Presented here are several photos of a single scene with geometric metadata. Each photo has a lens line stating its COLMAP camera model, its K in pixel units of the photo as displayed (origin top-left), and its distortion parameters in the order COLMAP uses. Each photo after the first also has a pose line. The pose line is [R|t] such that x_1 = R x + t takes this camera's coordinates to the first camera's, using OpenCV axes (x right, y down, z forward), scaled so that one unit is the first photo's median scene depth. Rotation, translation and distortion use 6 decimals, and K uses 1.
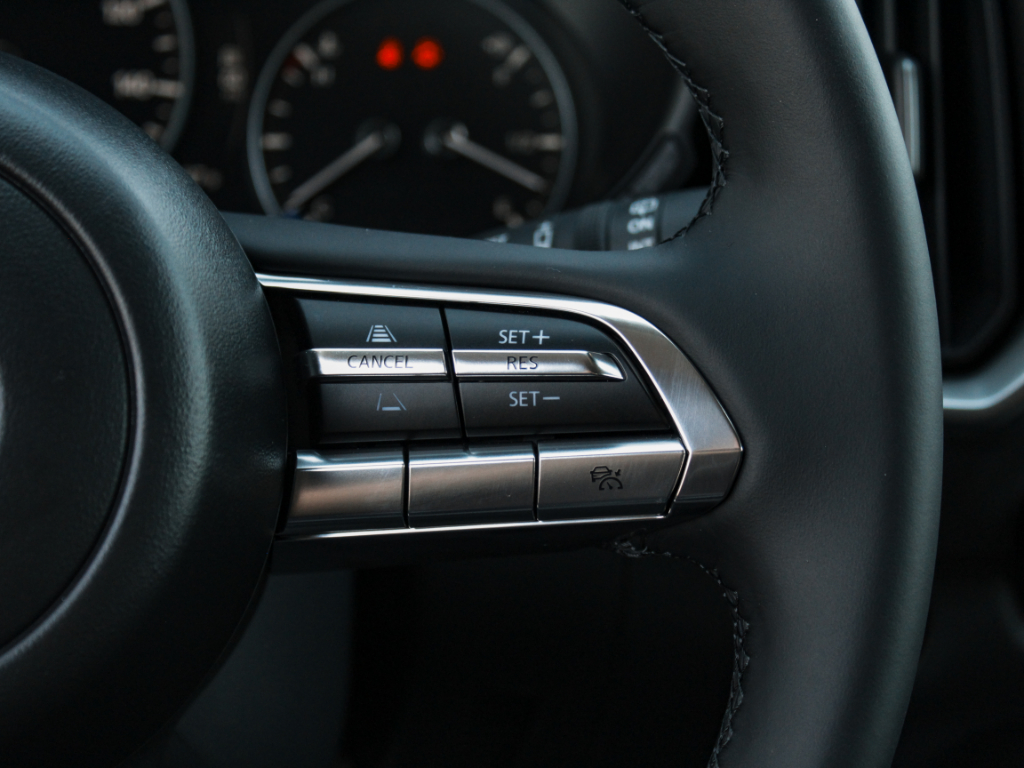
lens RADIAL K [[2095.9, 0, 470.4], [0, 2095.9, 391.2], [0, 0, 1]] dist [0.051475, 0.000000]
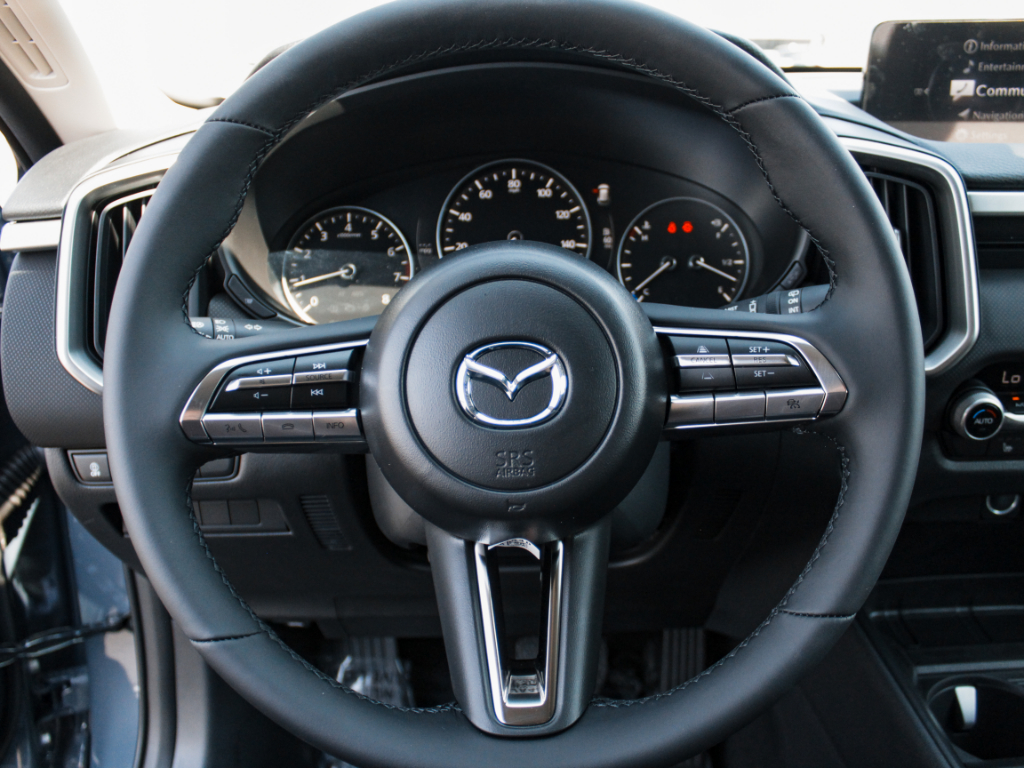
lens RADIAL K [[944.9, 0, 524.8], [0, 944.9, 381.6], [0, 0, 1]] dist [-0.090011, 0.000000]
pose [[0.990192, -0.016924, -0.138687, -0.098457], [0.020386, 0.999514, 0.023583, -0.019143], [0.138220, -0.026179, 0.990055, -0.182626]]
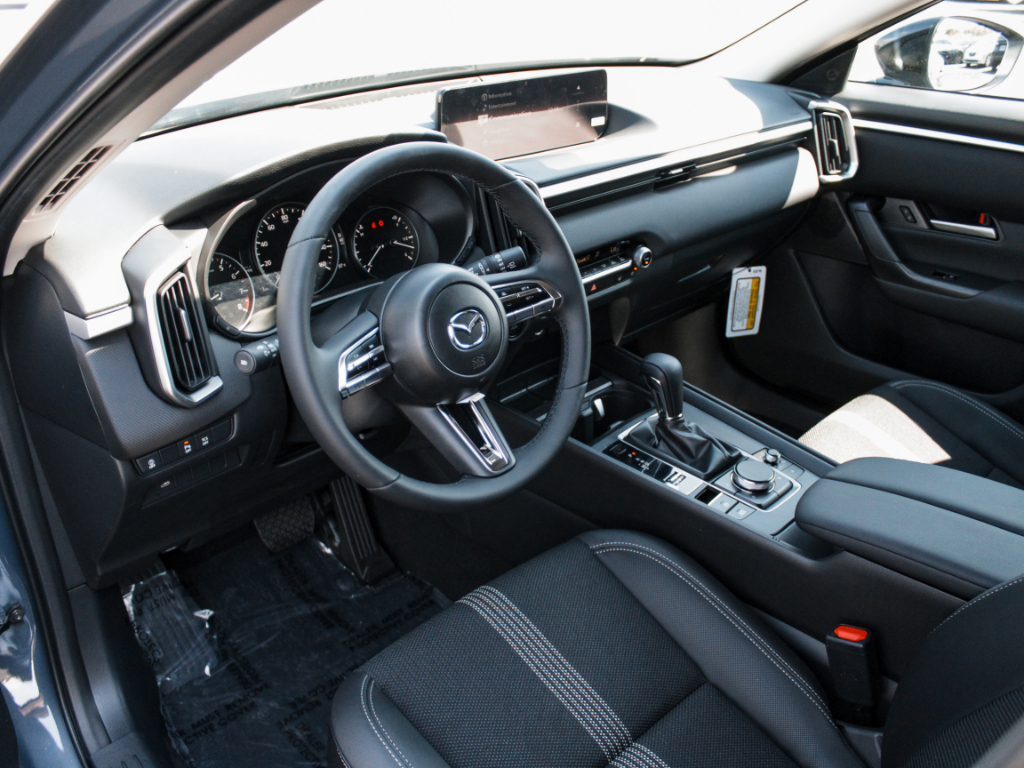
lens RADIAL K [[944.9, 0, 515.7], [0, 944.9, 380.4], [0, 0, 1]] dist [-0.090011, 0.000000]
pose [[0.798753, -0.307597, 0.517087, -1.479729], [0.210307, 0.947960, 0.239044, -0.429516], [-0.563707, -0.082190, 0.821876, -1.251759]]
